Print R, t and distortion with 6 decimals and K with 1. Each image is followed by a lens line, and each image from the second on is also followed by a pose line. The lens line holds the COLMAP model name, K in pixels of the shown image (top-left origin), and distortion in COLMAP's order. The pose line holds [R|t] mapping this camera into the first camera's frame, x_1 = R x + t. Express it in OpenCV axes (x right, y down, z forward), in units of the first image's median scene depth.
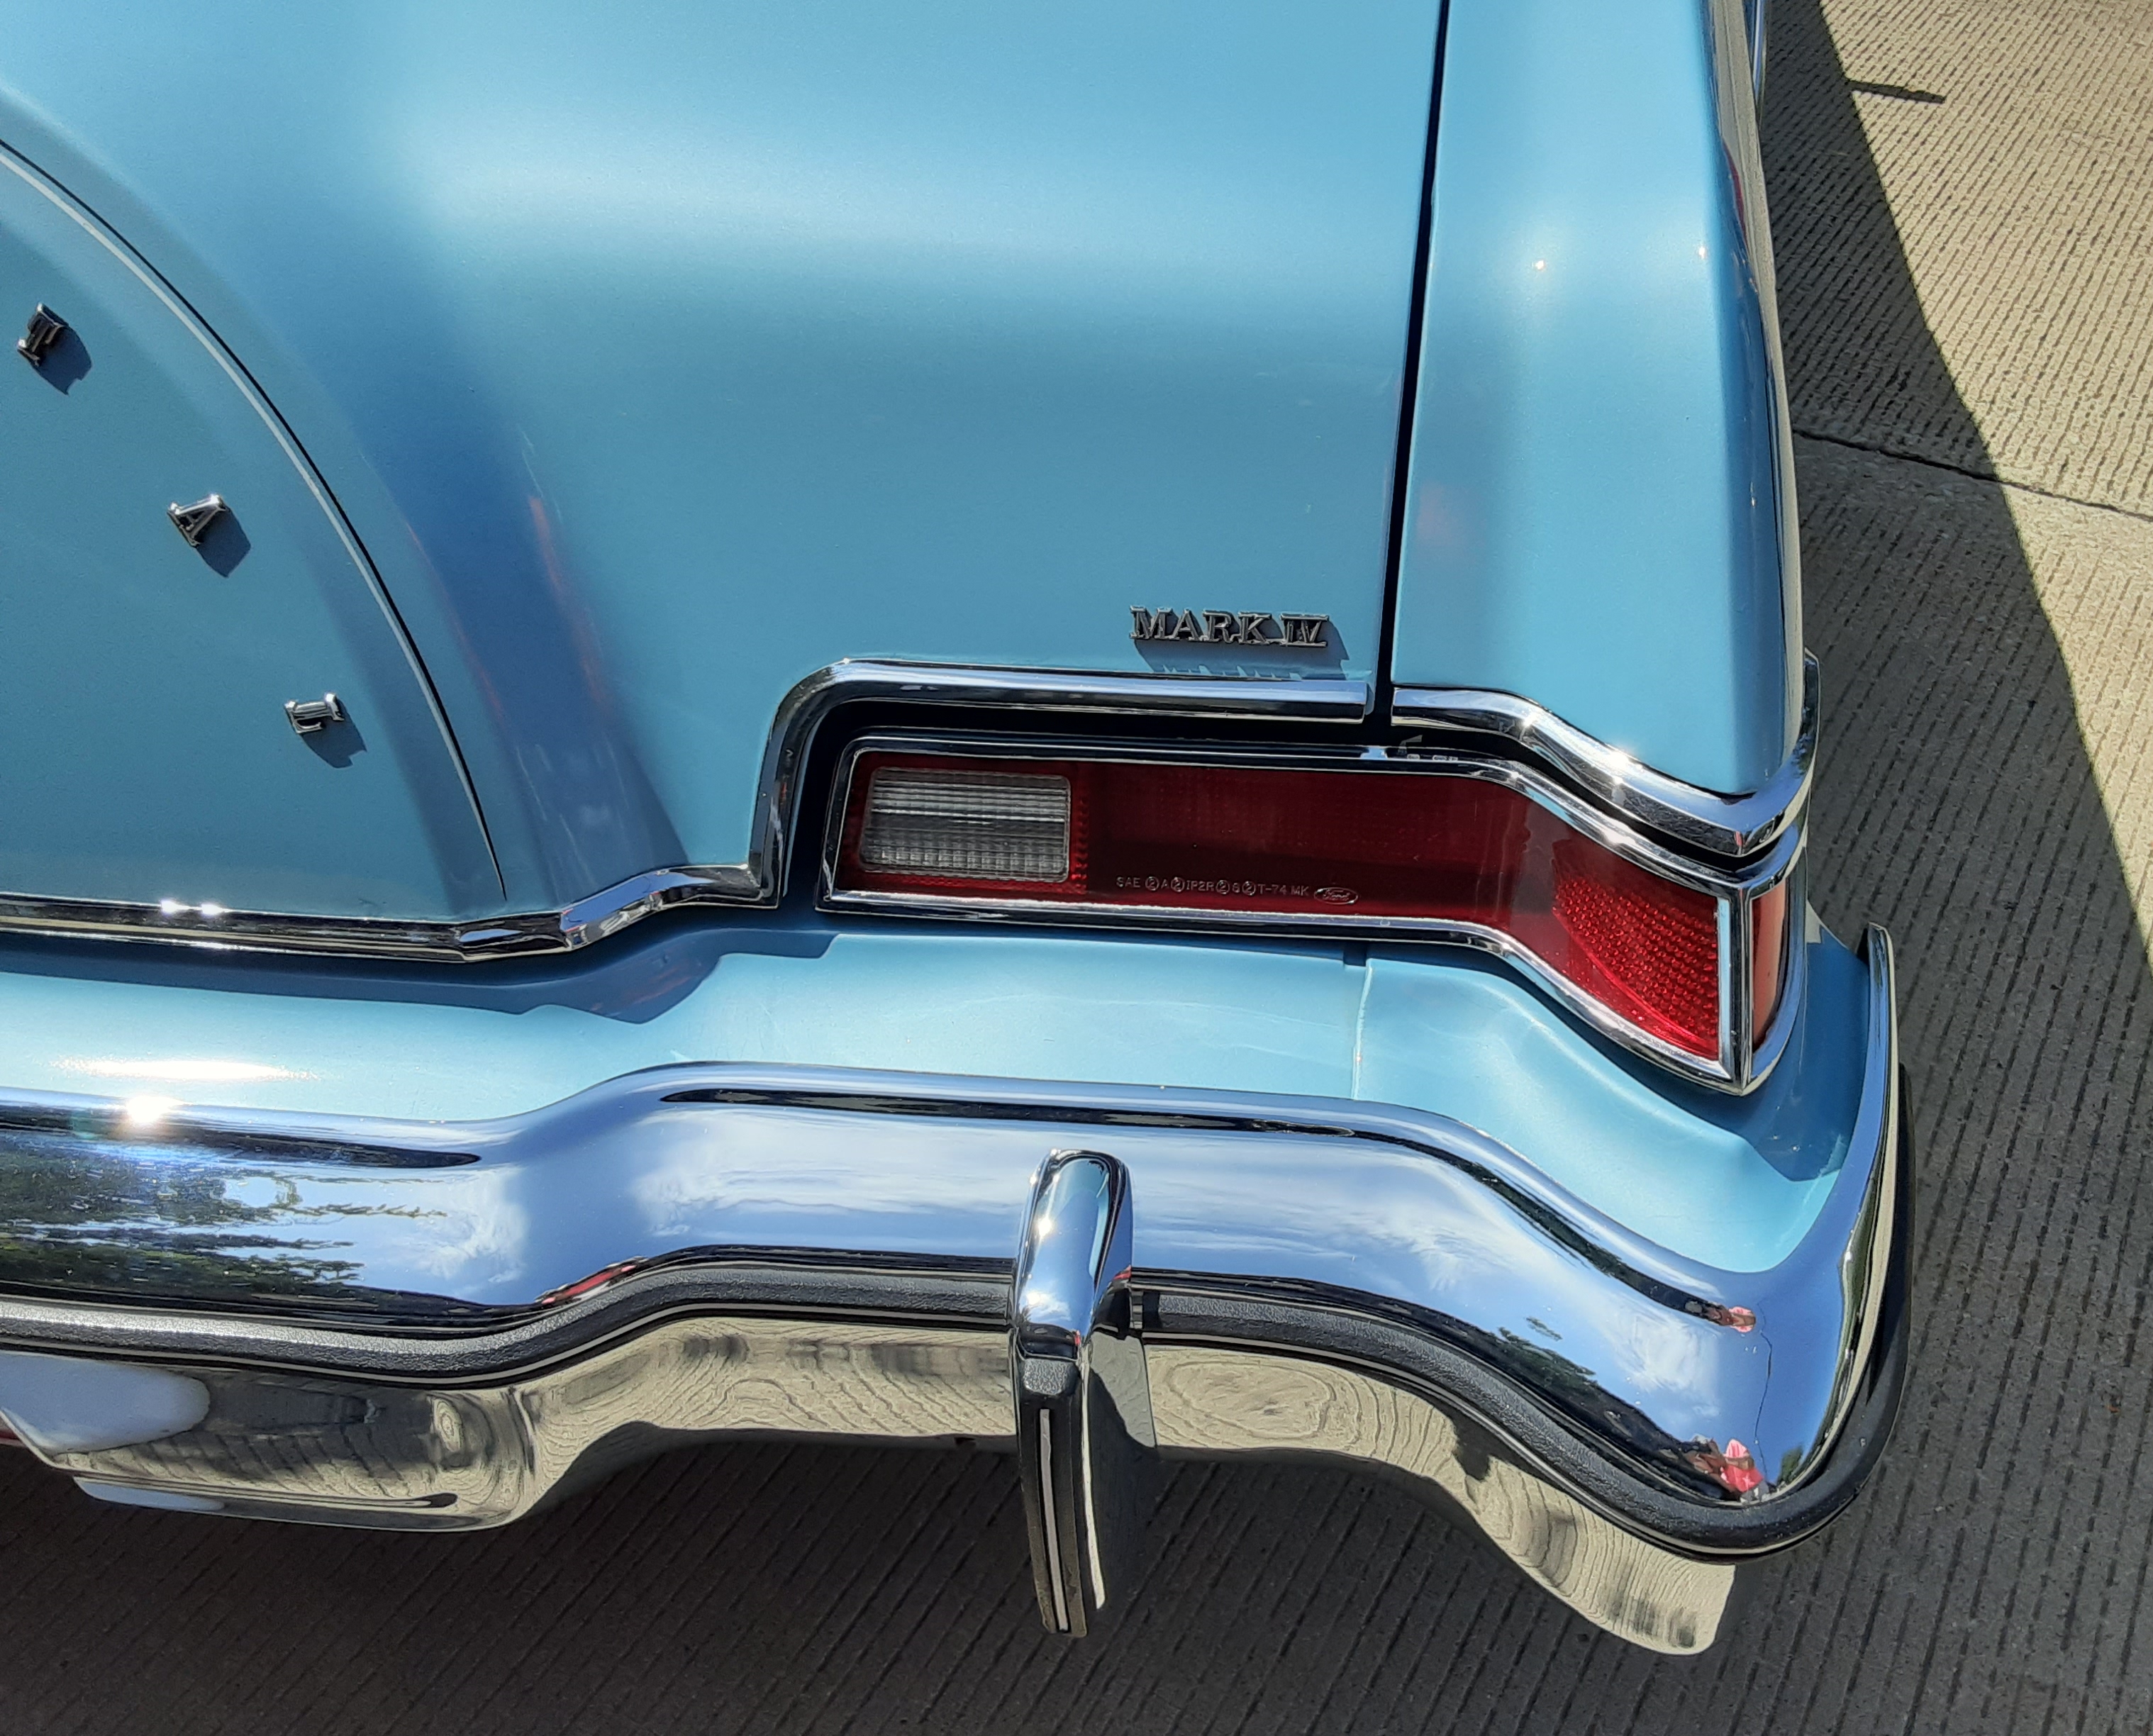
lens RADIAL K [[2002.0, 0, 1243.2], [0, 2002.0, 872.2], [0, 0, 1]] dist [0.009693, 0.008383]
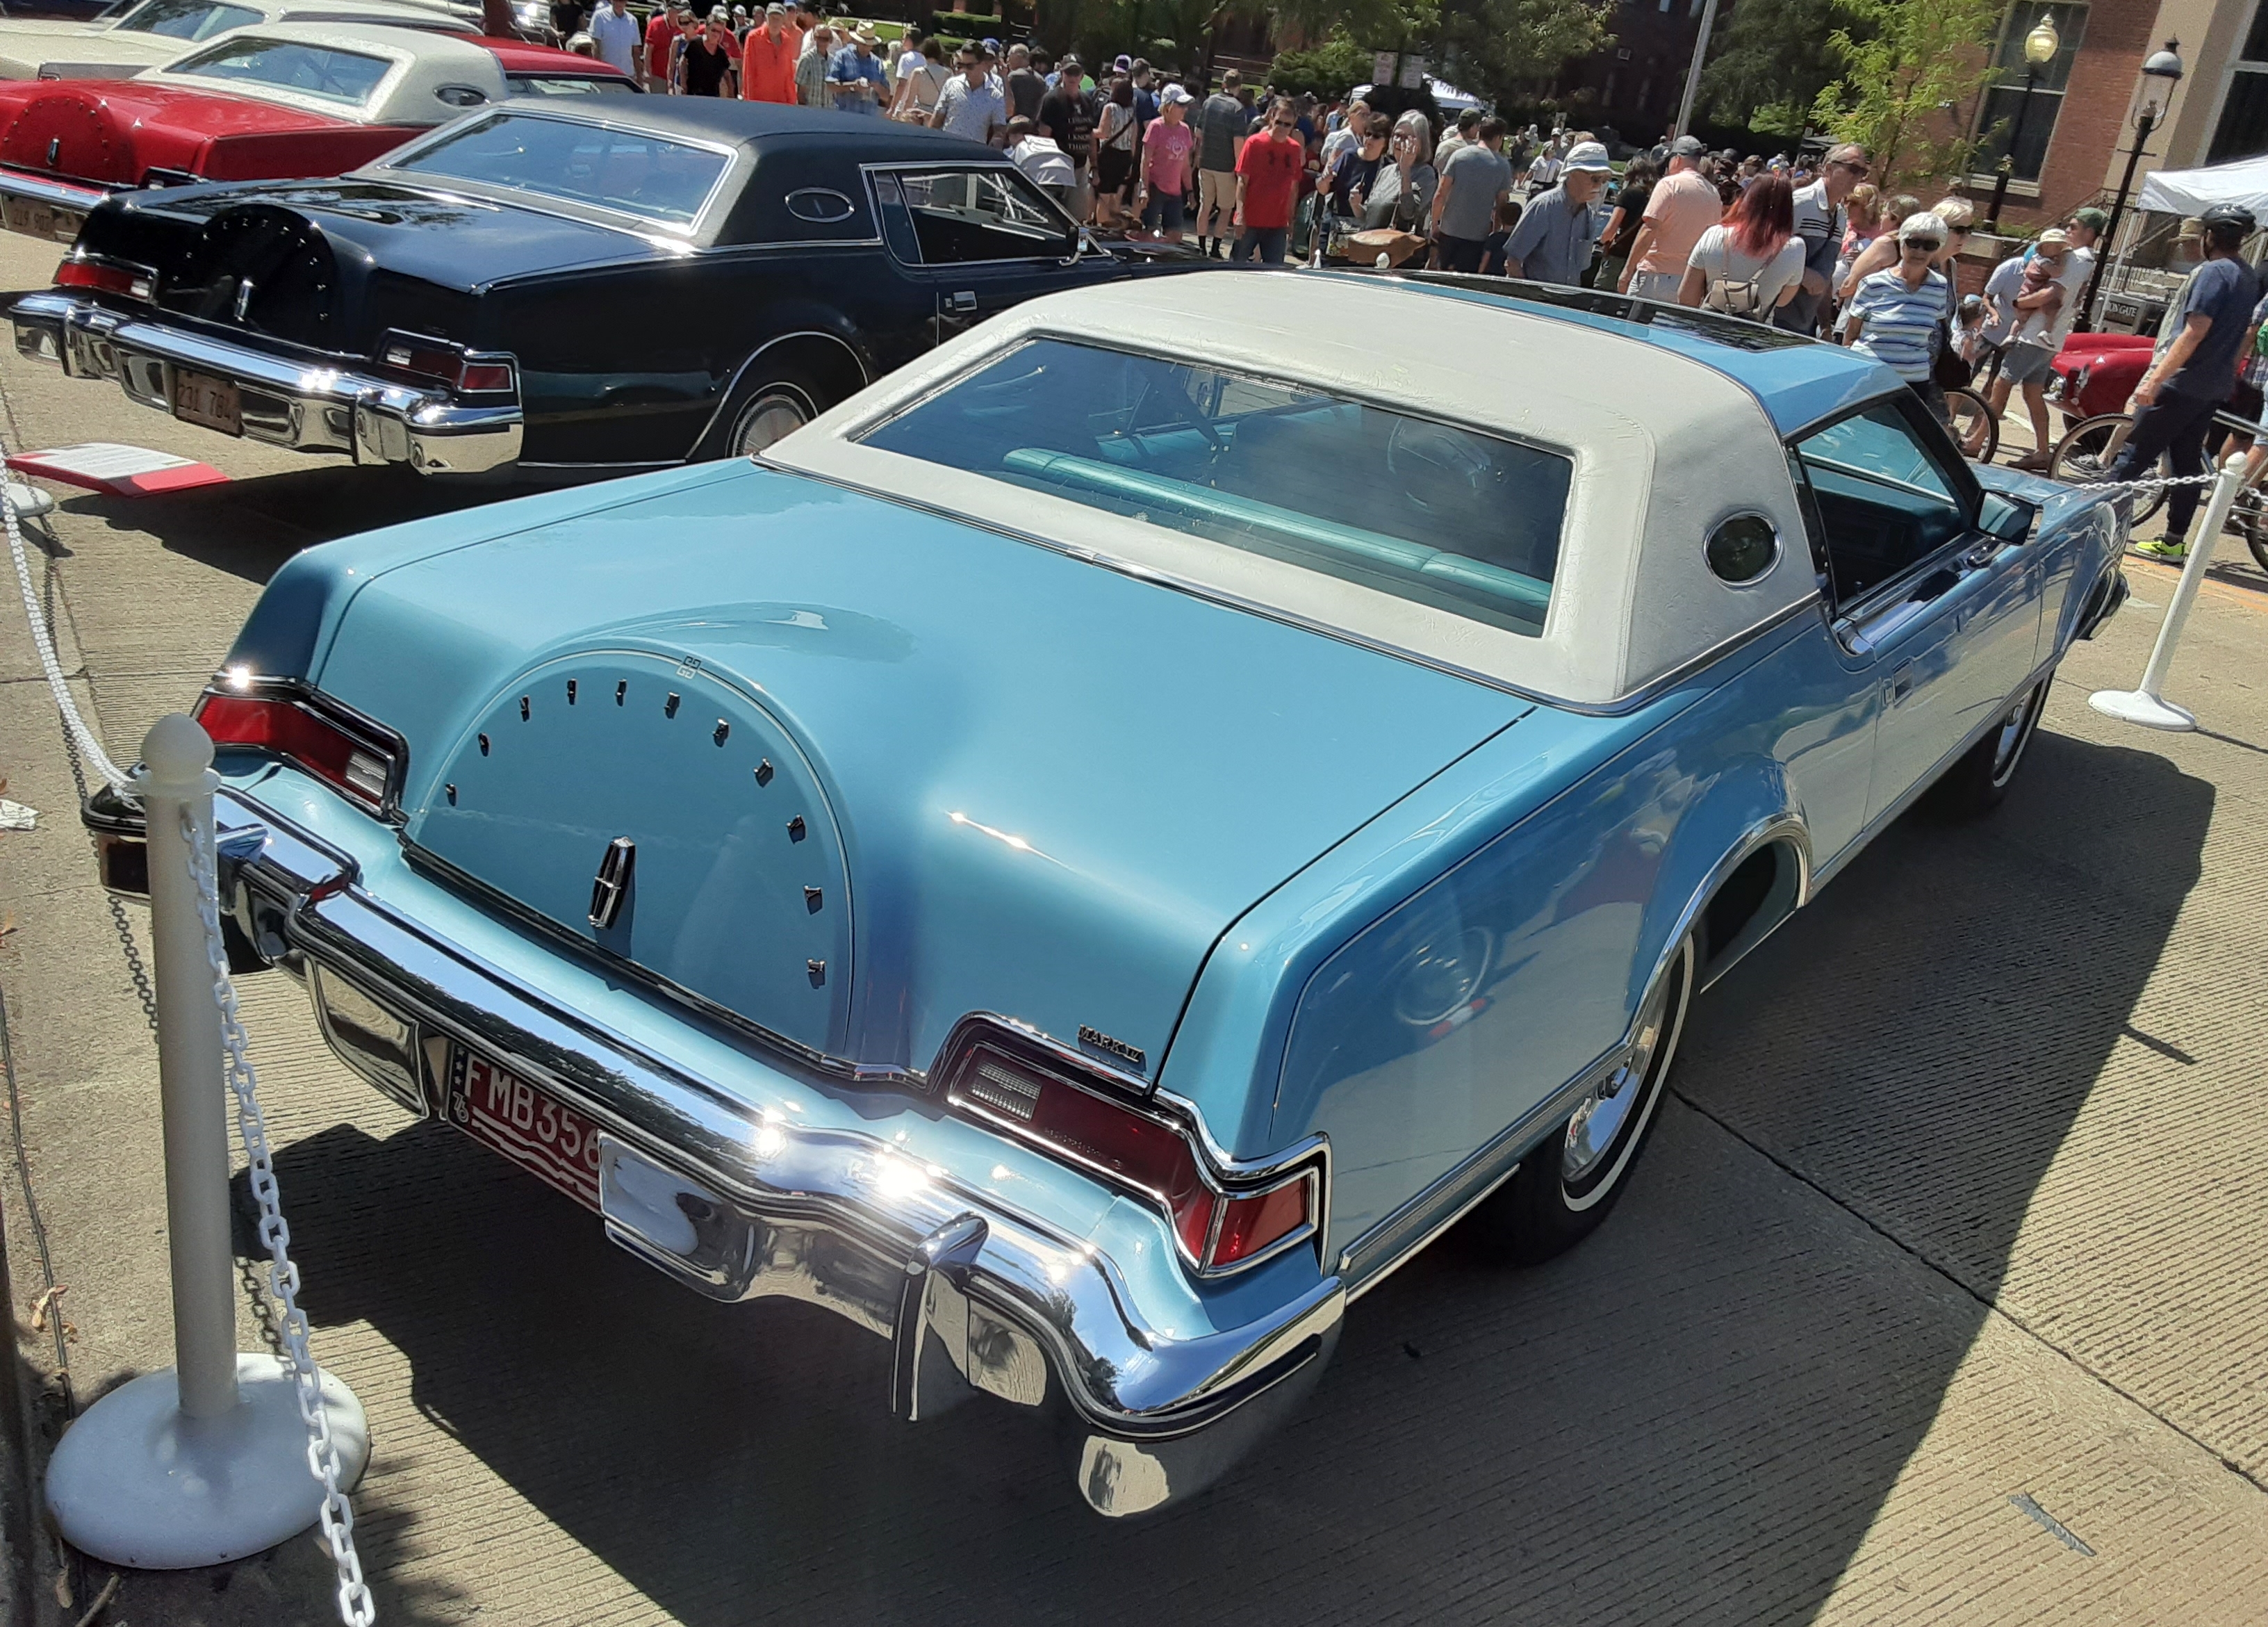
lens RADIAL K [[1935.4, 0, 1185.2], [0, 1935.4, 792.8], [0, 0, 1]] dist [0.157928, -0.312235]
pose [[0.875401, 0.273373, -0.398673, 0.951958], [-0.398707, 0.874649, -0.275721, 0.238726], [0.273324, 0.400320, 0.874665, -1.259772]]
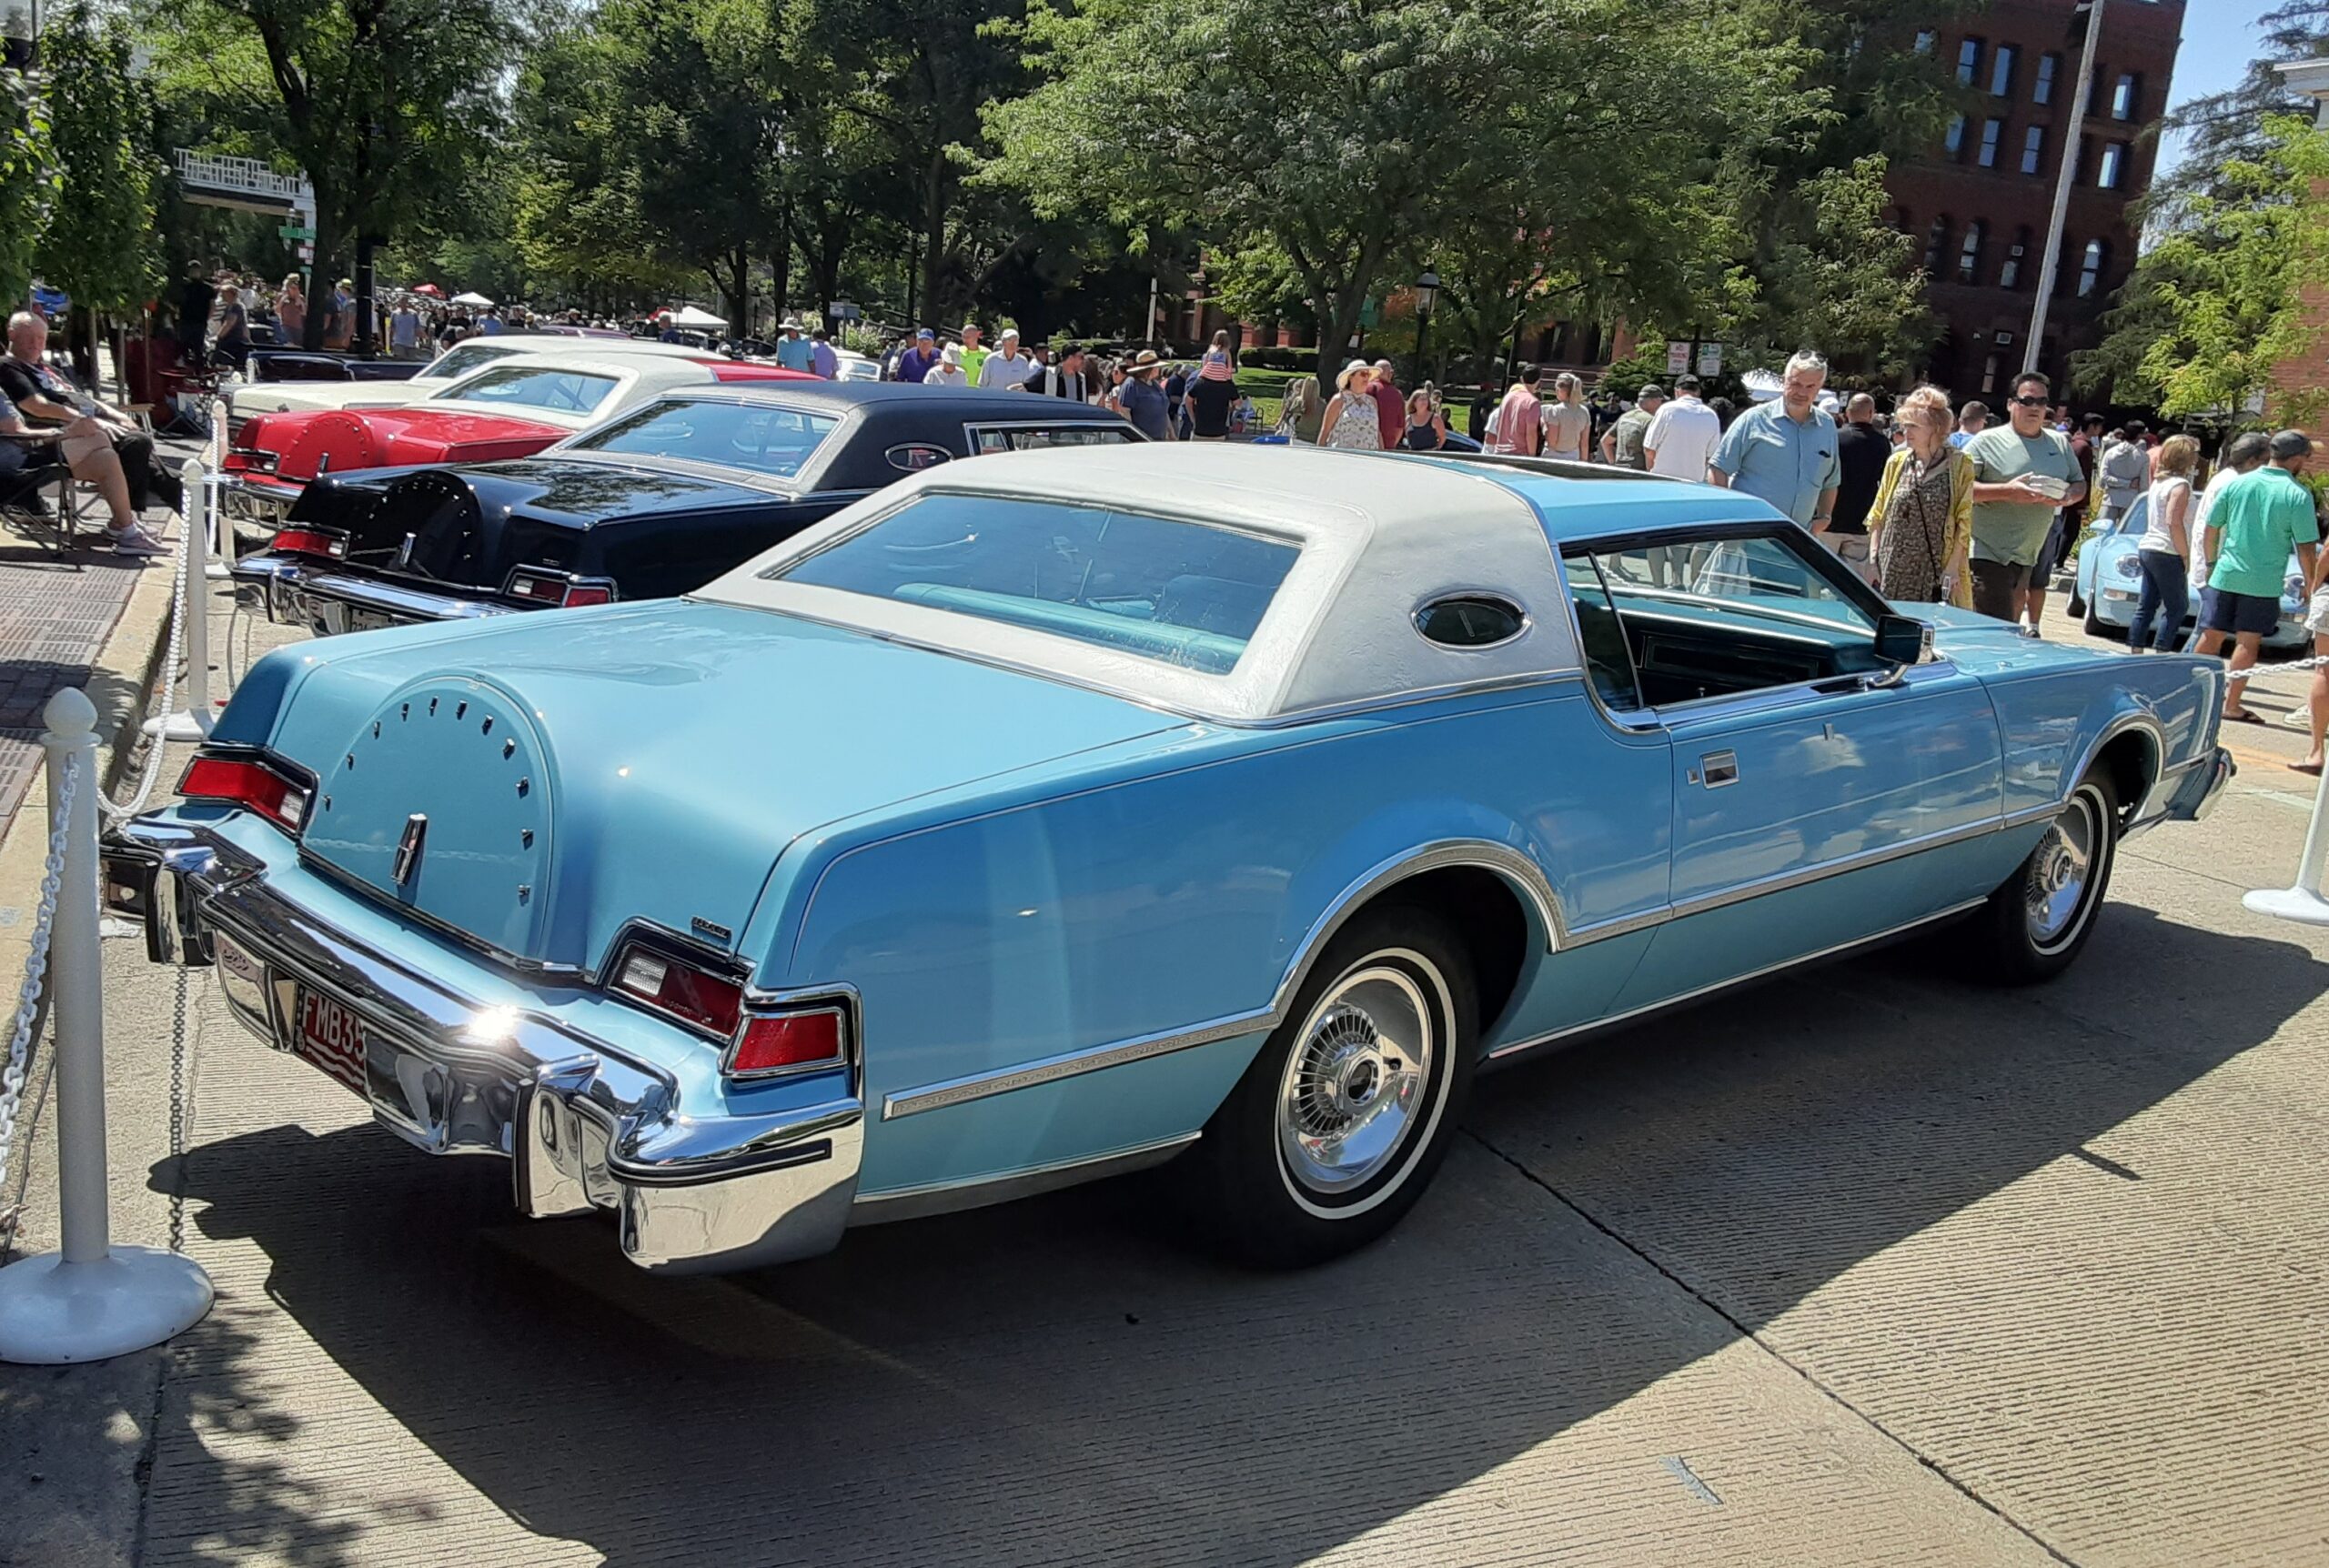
lens RADIAL K [[2126.5, 0, 1164.5], [0, 2126.5, 784.0], [0, 0, 1]] dist [0.194182, -0.410585]
pose [[0.775012, 0.173462, -0.607674, 2.561468], [-0.454369, 0.821269, -0.345058, 0.538623], [0.439210, 0.543532, 0.715309, -1.264826]]
